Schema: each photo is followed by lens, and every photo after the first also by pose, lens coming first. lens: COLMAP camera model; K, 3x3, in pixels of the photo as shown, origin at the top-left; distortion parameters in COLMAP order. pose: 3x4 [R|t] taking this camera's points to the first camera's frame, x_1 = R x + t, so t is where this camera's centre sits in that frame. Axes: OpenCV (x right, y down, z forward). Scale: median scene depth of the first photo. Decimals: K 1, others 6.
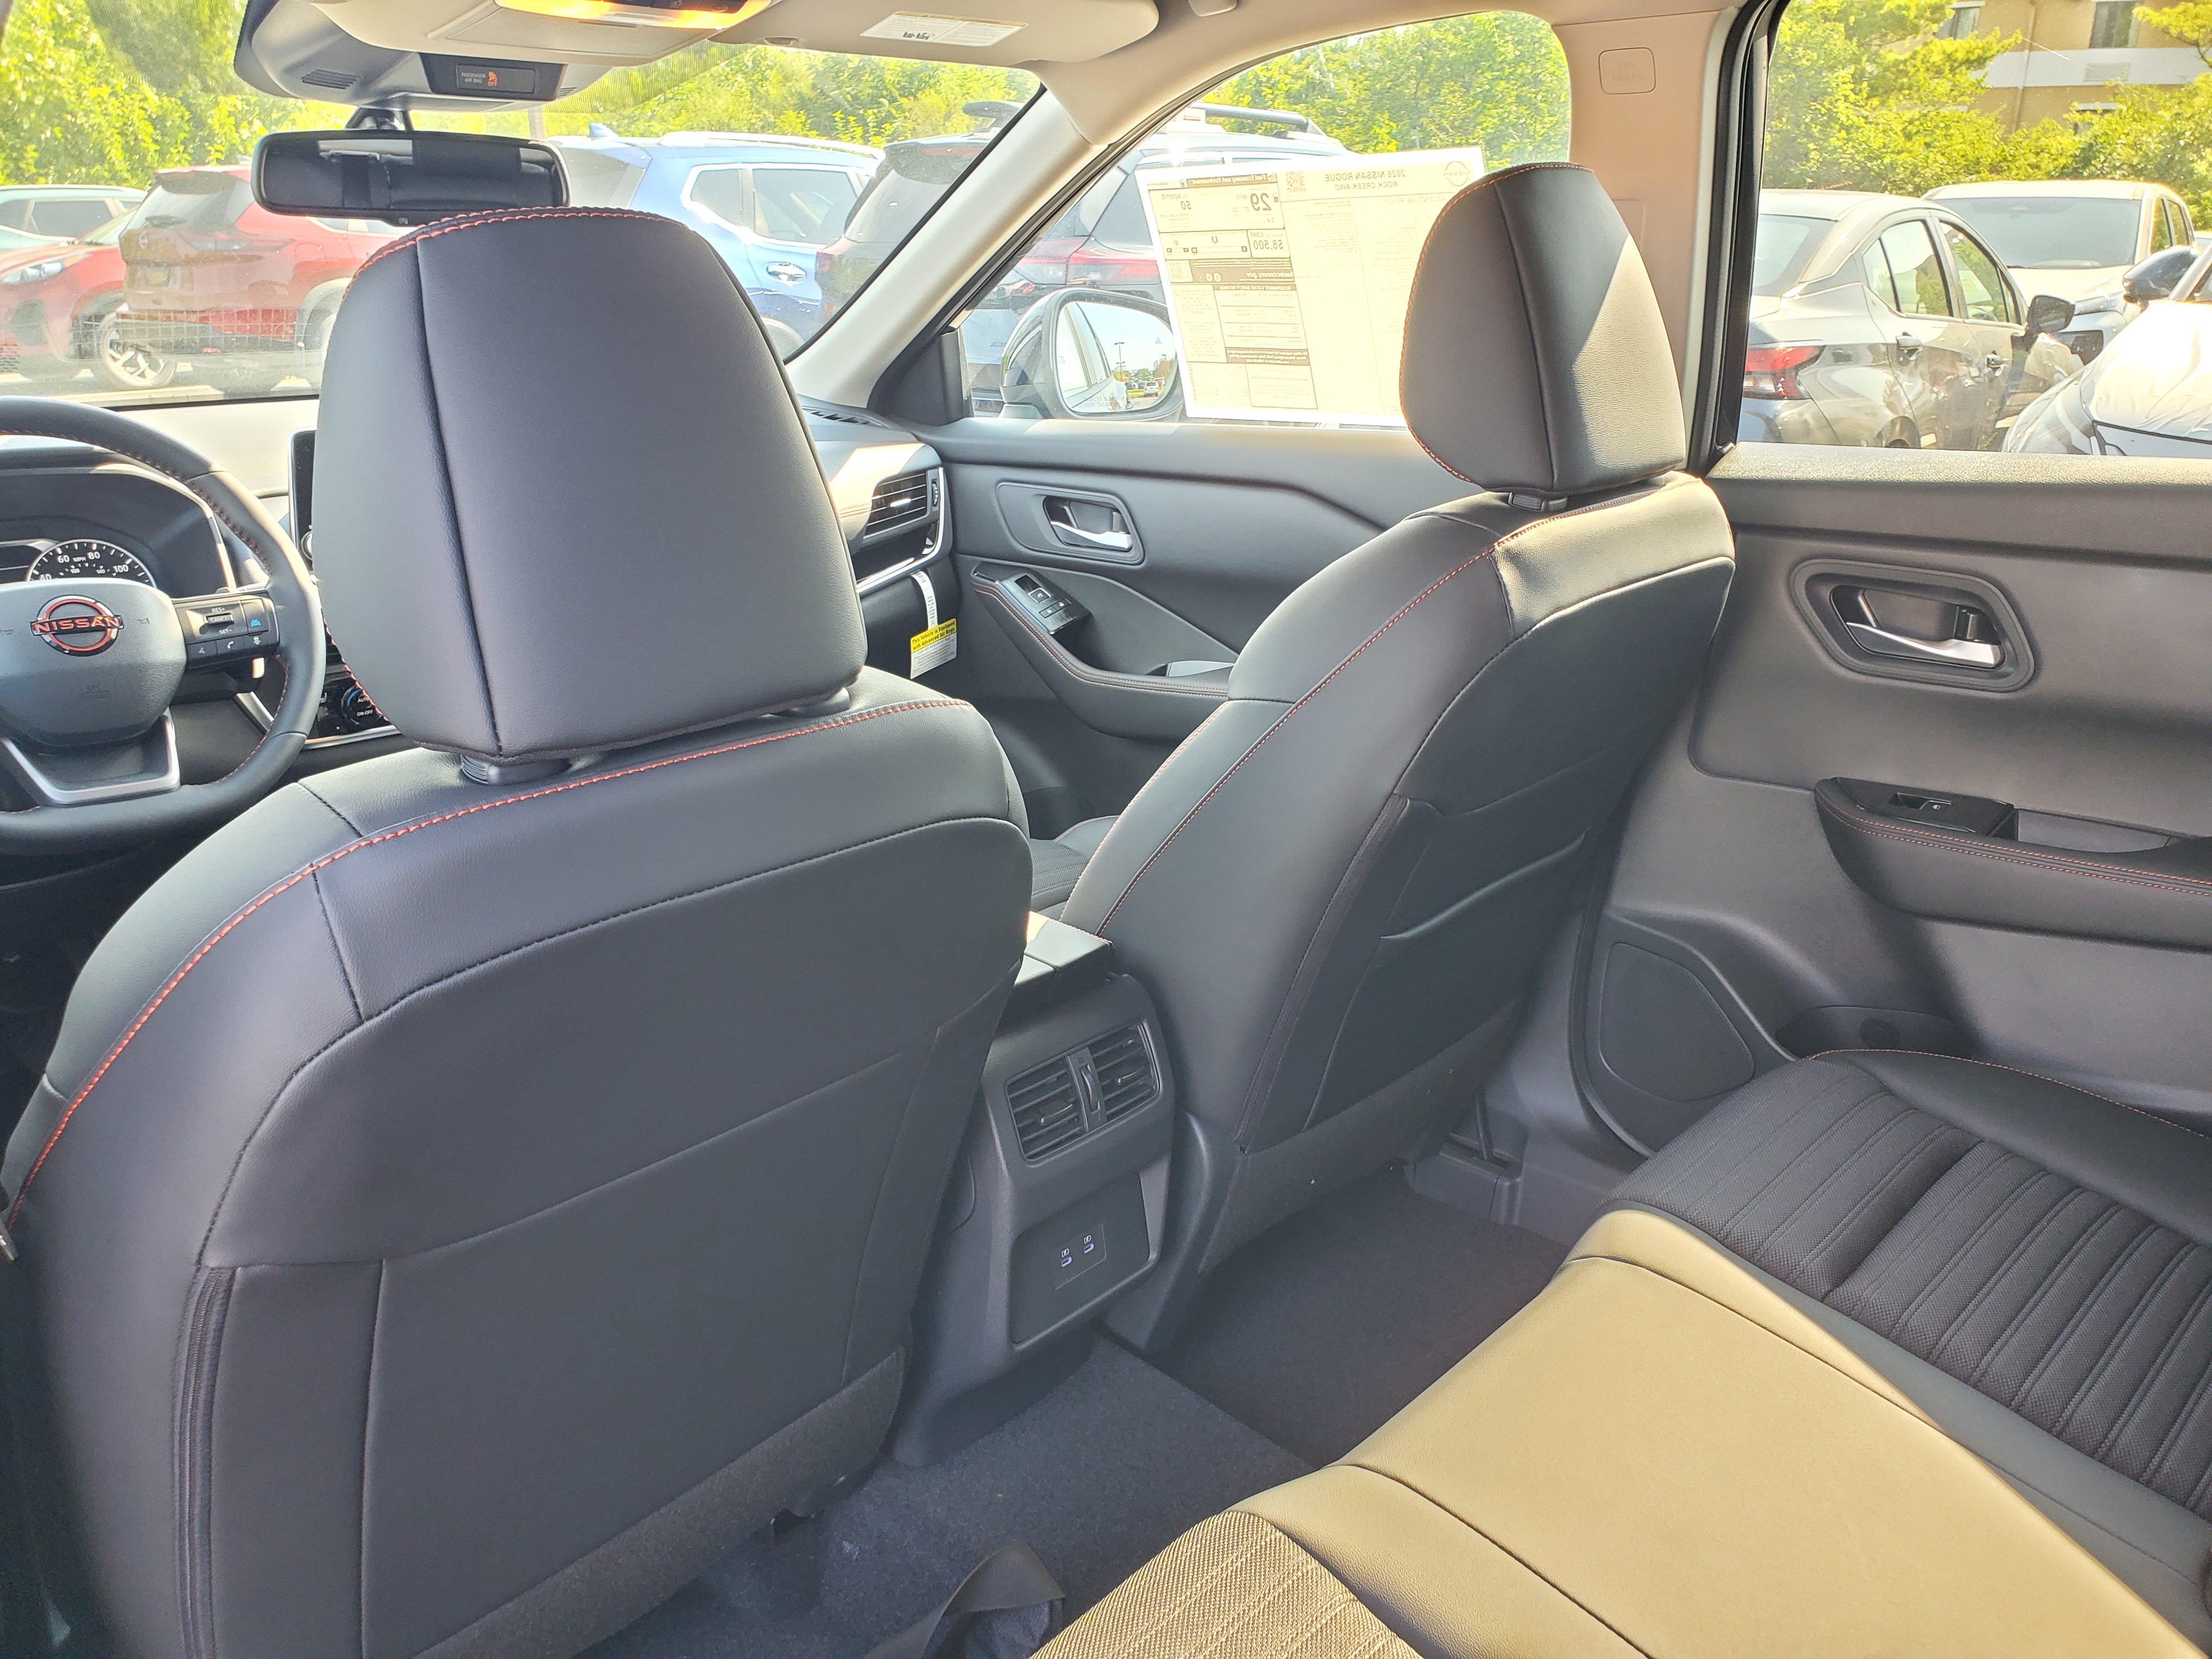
lens RADIAL K [[1705.6, 0, 1098.0], [0, 1705.6, 811.6], [0, 0, 1]] dist [0.027236, -0.029030]
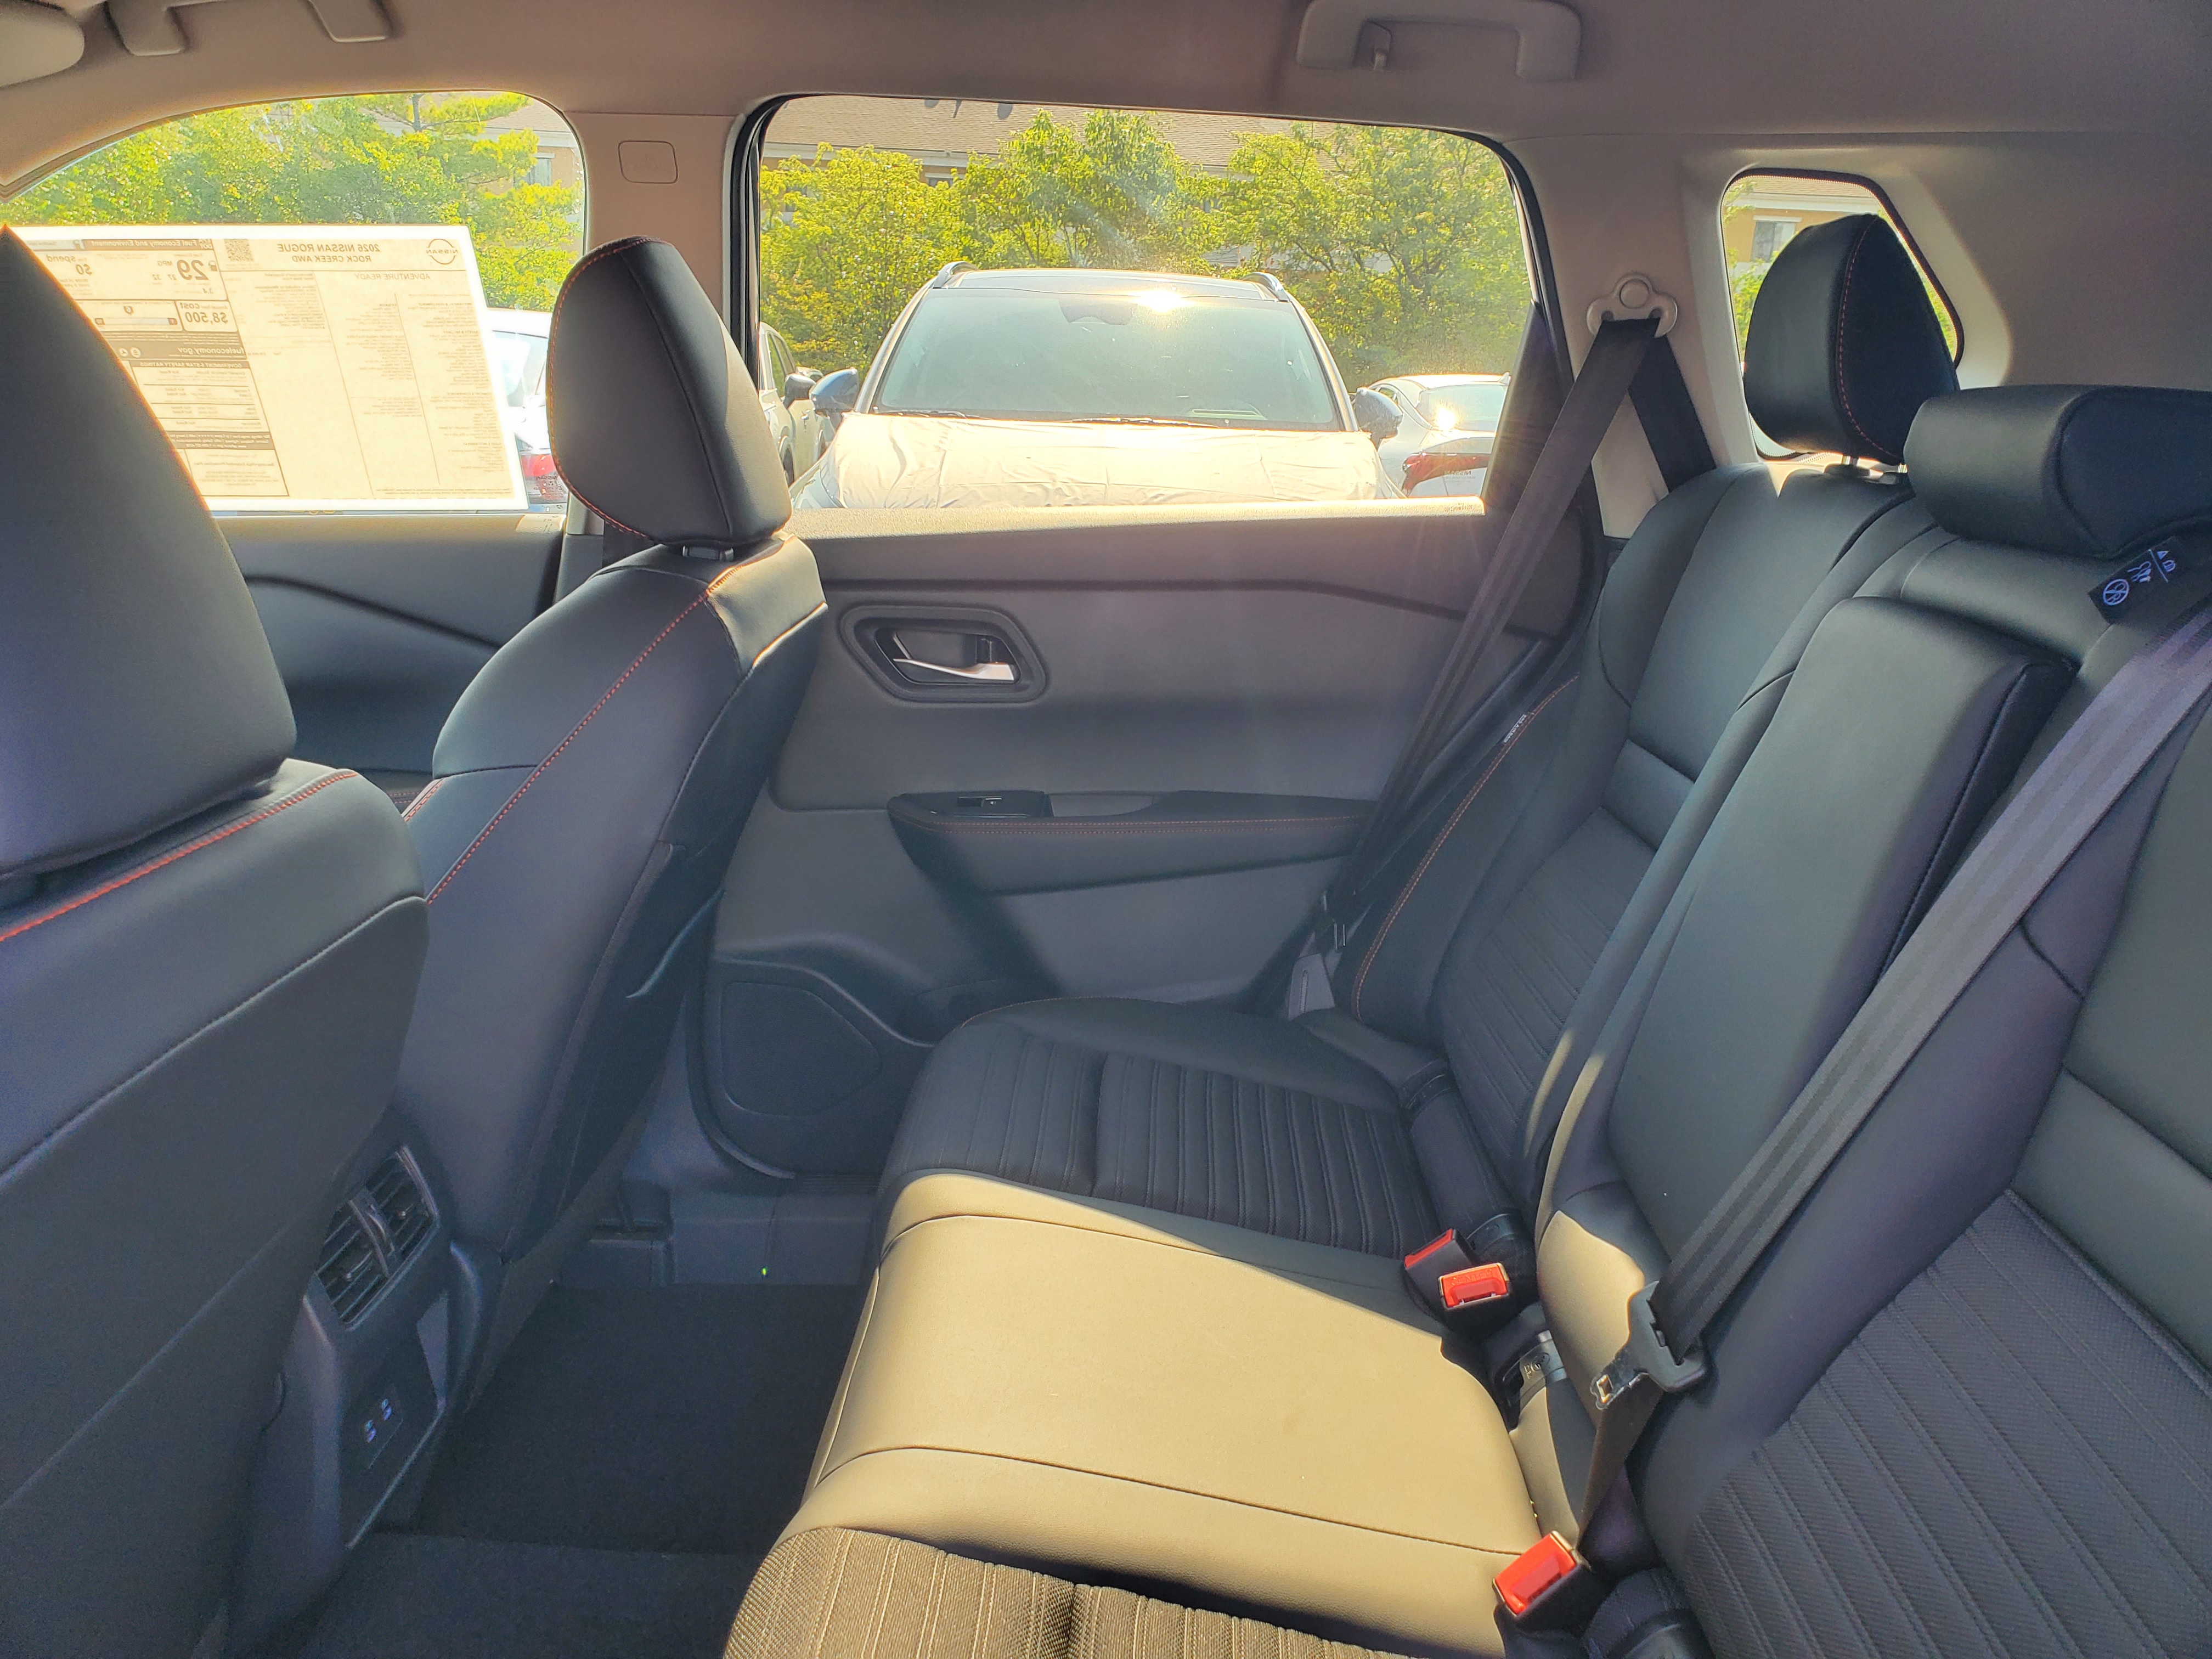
lens RADIAL K [[1705.6, 0, 1113.5], [0, 1705.6, 839.4], [0, 0, 1]] dist [0.027236, -0.029030]
pose [[0.741357, -0.156146, 0.652693, -0.208370], [0.189693, 0.981652, 0.019383, 0.014192], [-0.643744, 0.109441, 0.757375, 0.042092]]
